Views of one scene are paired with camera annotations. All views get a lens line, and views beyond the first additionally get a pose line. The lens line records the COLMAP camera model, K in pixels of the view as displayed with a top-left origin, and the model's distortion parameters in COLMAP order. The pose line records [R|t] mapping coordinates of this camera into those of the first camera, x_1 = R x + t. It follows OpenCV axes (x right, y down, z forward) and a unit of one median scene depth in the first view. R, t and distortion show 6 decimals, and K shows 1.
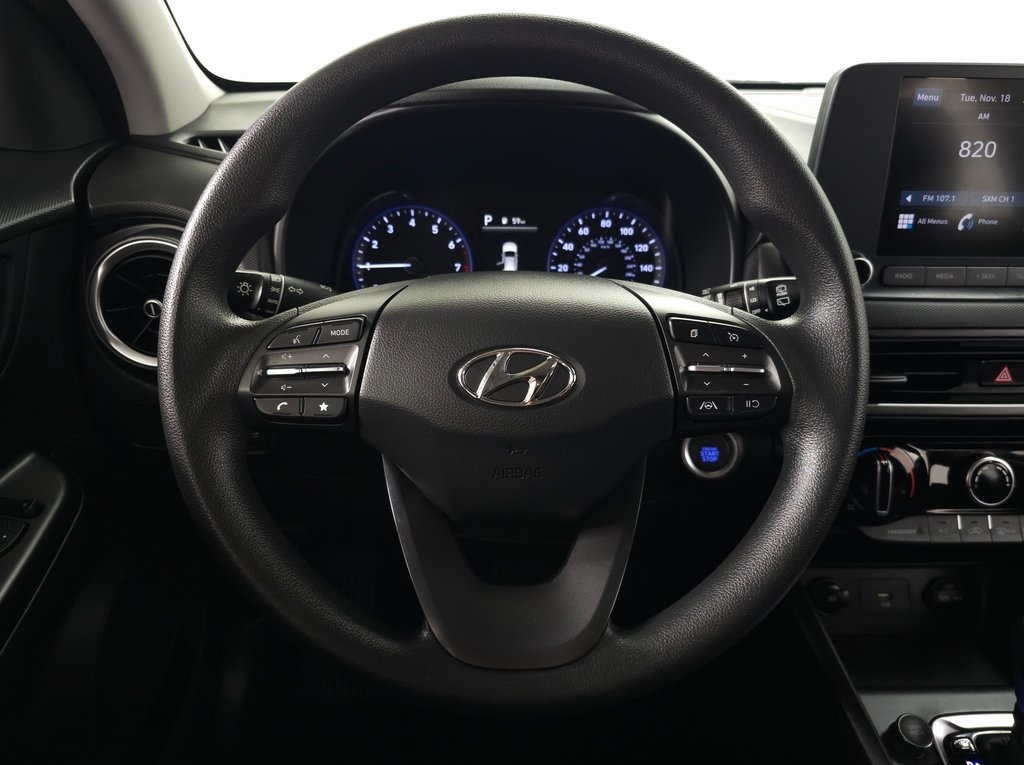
lens RADIAL K [[696.0, 0, 512.0], [0, 696.0, 382.5], [0, 0, 1]] dist [0.029477, -0.044200]
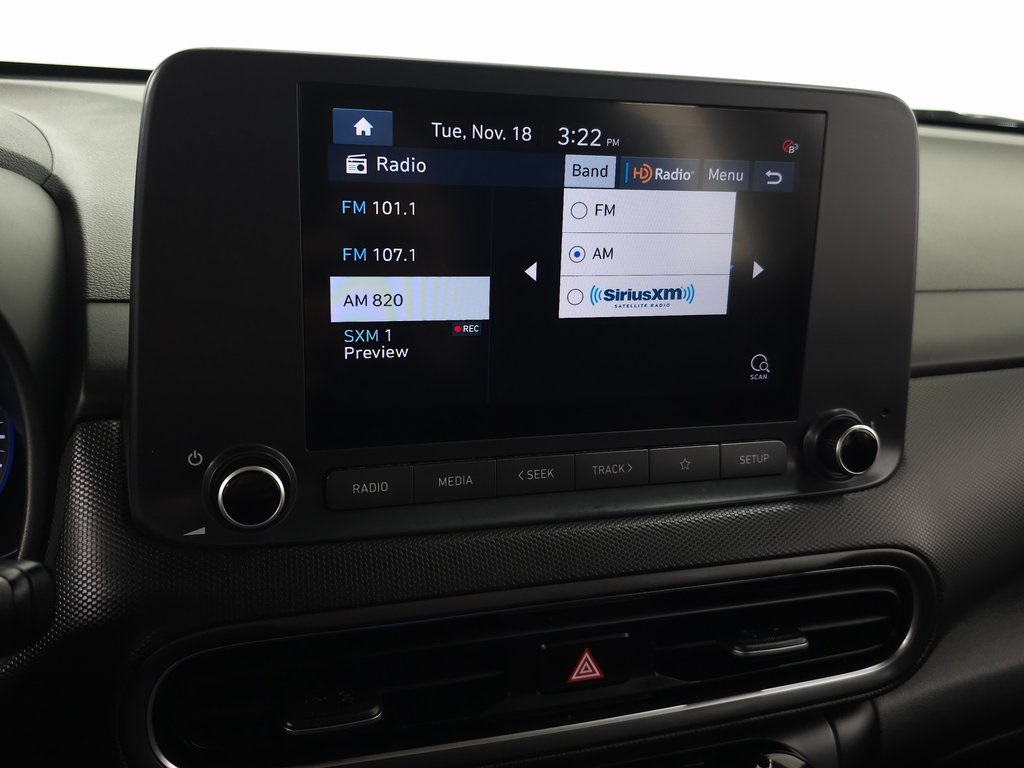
lens RADIAL K [[920.9, 0, 512.0], [0, 920.9, 384.0], [0, 0, 1]] dist [0.066946, -0.164671]
pose [[0.957248, -0.041623, 0.286258, 0.442417], [0.062491, 0.995982, -0.064153, -0.164724], [-0.282437, 0.079299, 0.956003, 0.336475]]
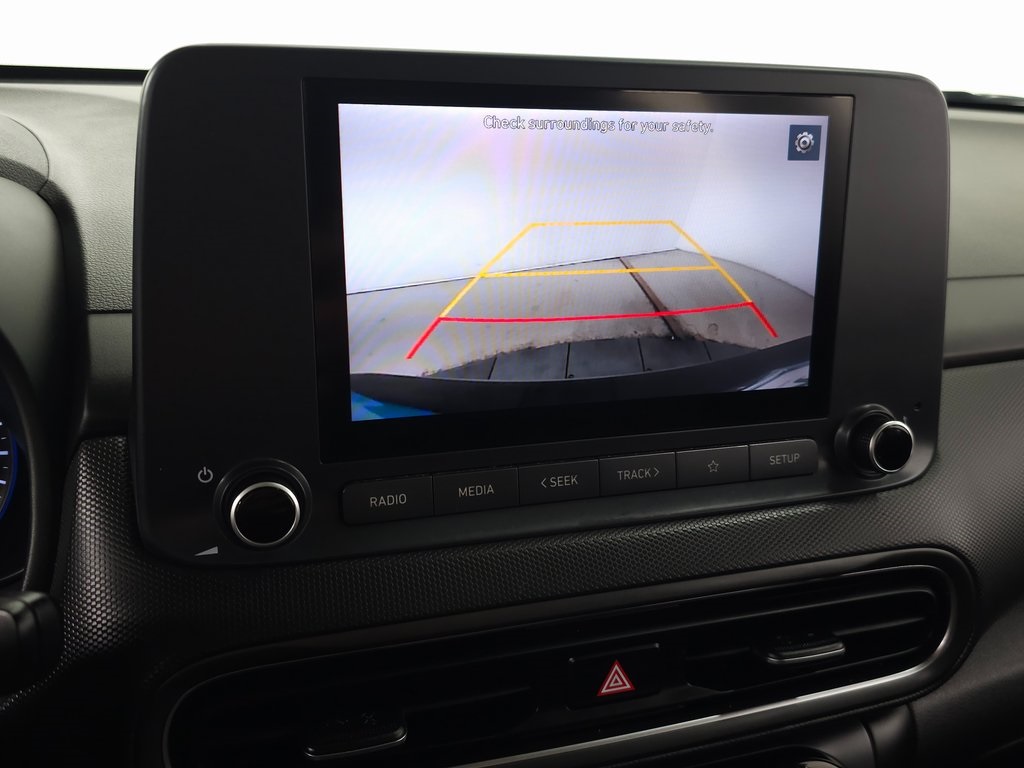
lens RADIAL K [[920.9, 0, 512.0], [0, 920.9, 384.0], [0, 0, 1]] dist [0.066946, -0.164671]
pose [[0.956854, -0.067341, 0.282660, 0.439358], [0.086388, 0.994717, -0.055457, -0.175203], [-0.277432, 0.077482, 0.957616, 0.362601]]
